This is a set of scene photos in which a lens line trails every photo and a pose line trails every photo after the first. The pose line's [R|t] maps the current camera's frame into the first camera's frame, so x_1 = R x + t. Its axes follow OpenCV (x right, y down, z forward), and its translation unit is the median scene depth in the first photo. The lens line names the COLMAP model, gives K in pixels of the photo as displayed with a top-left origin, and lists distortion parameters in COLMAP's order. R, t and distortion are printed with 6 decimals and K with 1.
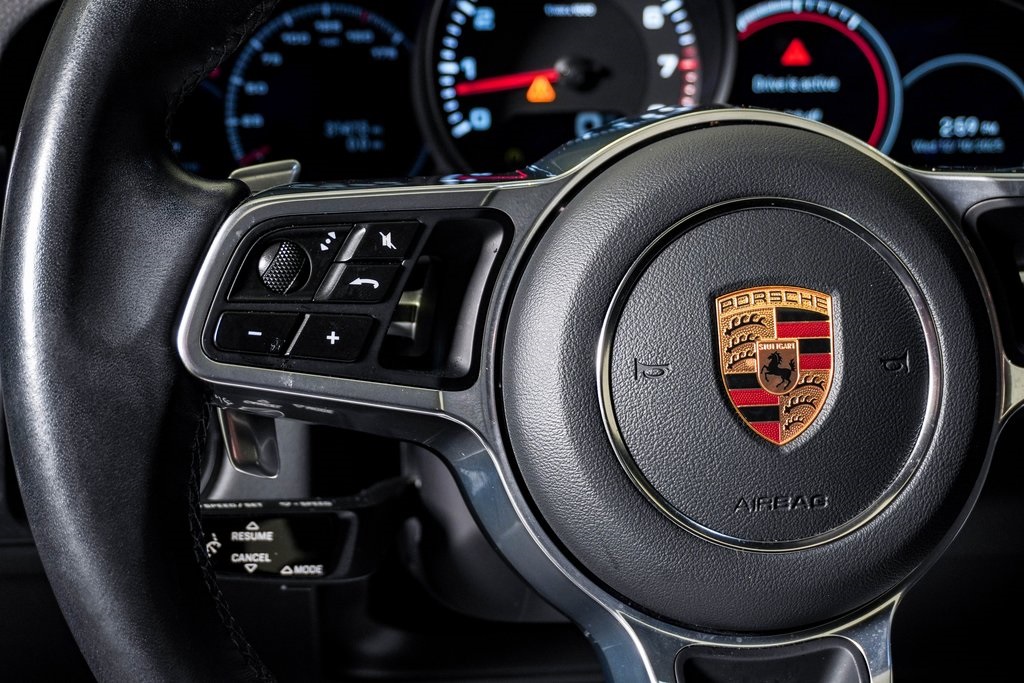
lens RADIAL K [[1582.6, 0, 511.3], [0, 1582.6, 346.2], [0, 0, 1]] dist [0.020204, 0.000000]
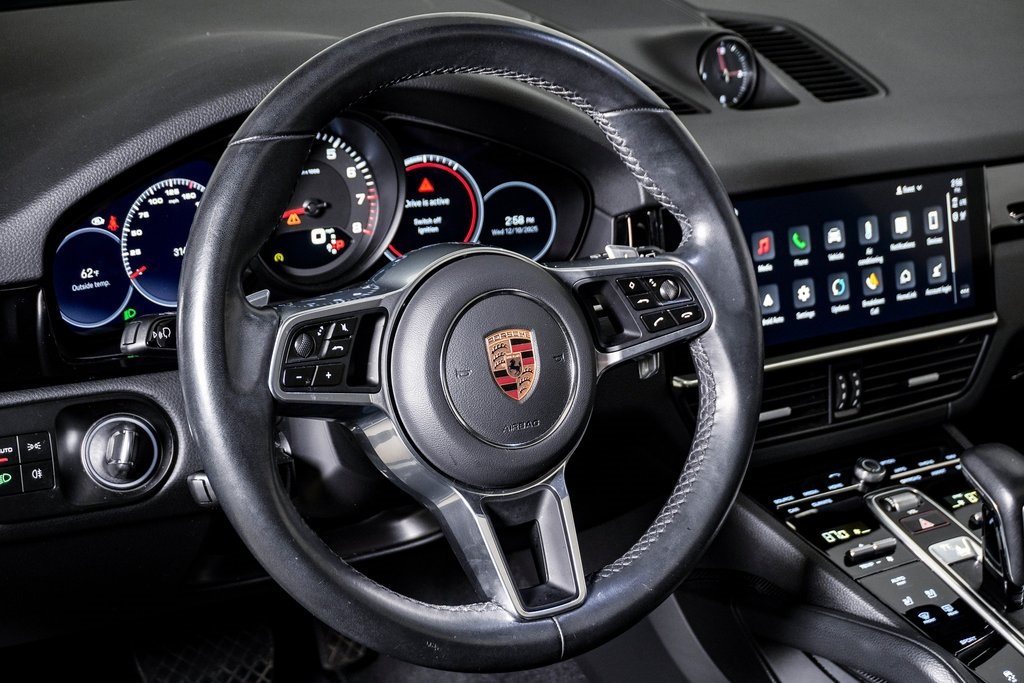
lens RADIAL K [[1582.6, 0, 507.8], [0, 1582.6, 350.7], [0, 0, 1]] dist [0.020204, 0.000000]
pose [[0.917268, -0.107363, 0.383527, -0.644305], [0.102265, 0.994185, 0.033724, -0.078080], [-0.384917, 0.008288, 0.922914, -0.982643]]
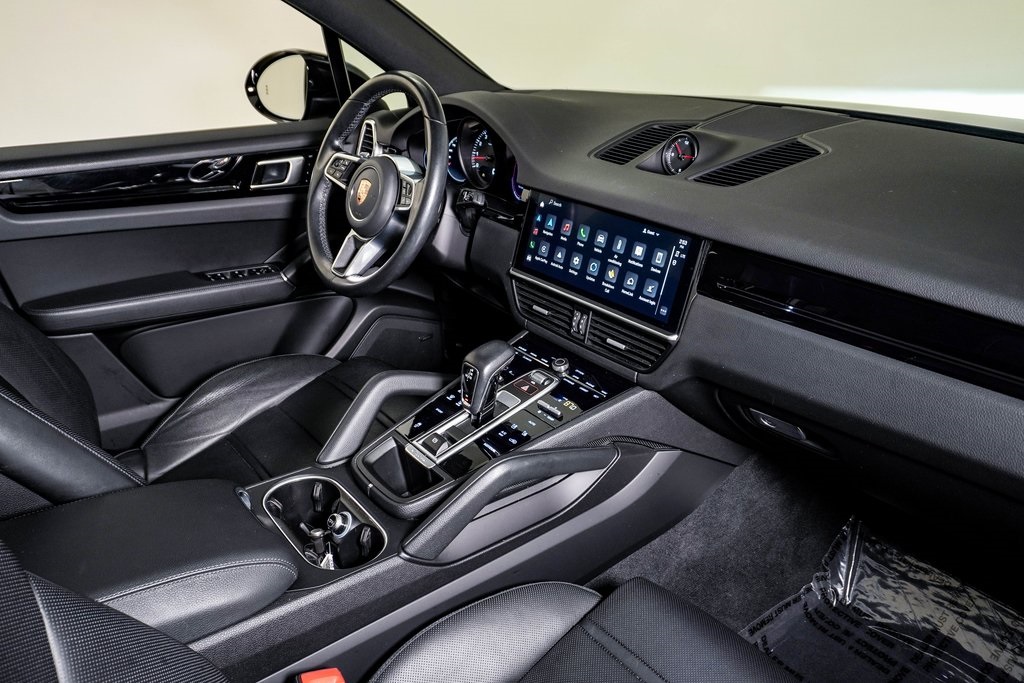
lens RADIAL K [[815.4, 0, 512.7], [0, 815.4, 340.5], [0, 0, 1]] dist [-0.000251, 0.000287]
pose [[0.473725, 0.337799, -0.813312, 3.091838], [-0.314000, 0.927604, 0.202374, -0.264232], [0.822793, 0.159510, 0.545498, -0.185280]]
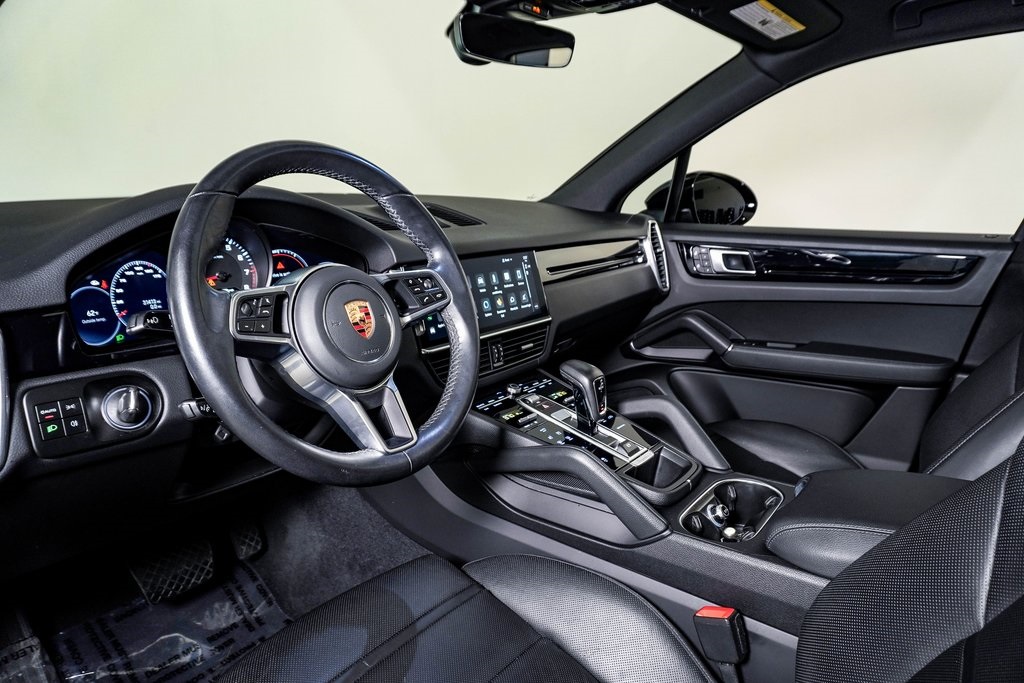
lens RADIAL K [[686.7, 0, 509.1], [0, 686.7, 344.7], [0, 0, 1]] dist [-0.033046, 0.016703]
pose [[0.710434, -0.164114, 0.684361, -0.737913], [0.250276, 0.967777, -0.027731, 0.206477], [-0.657758, 0.190980, 0.728616, -0.508223]]
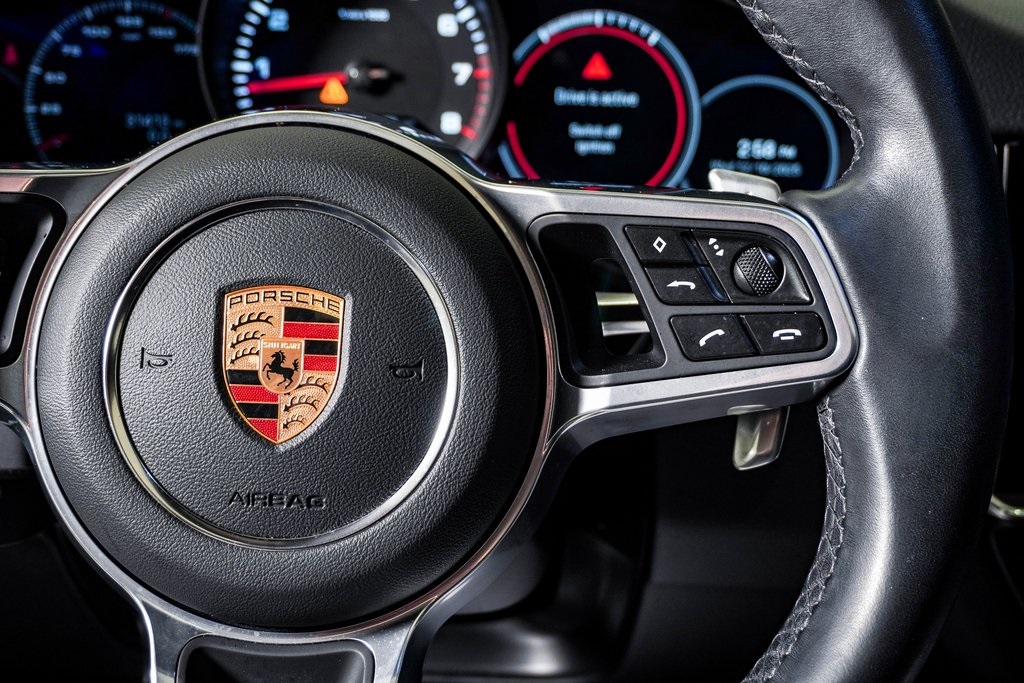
lens RADIAL K [[1582.6, 0, 515.2], [0, 1582.6, 334.8], [0, 0, 1]] dist [0.020204, 0.000000]
pose [[0.986279, 0.066680, -0.151023, 0.432970], [-0.068877, 0.997581, -0.009357, -0.006819], [0.150034, 0.019631, 0.988486, 0.021212]]
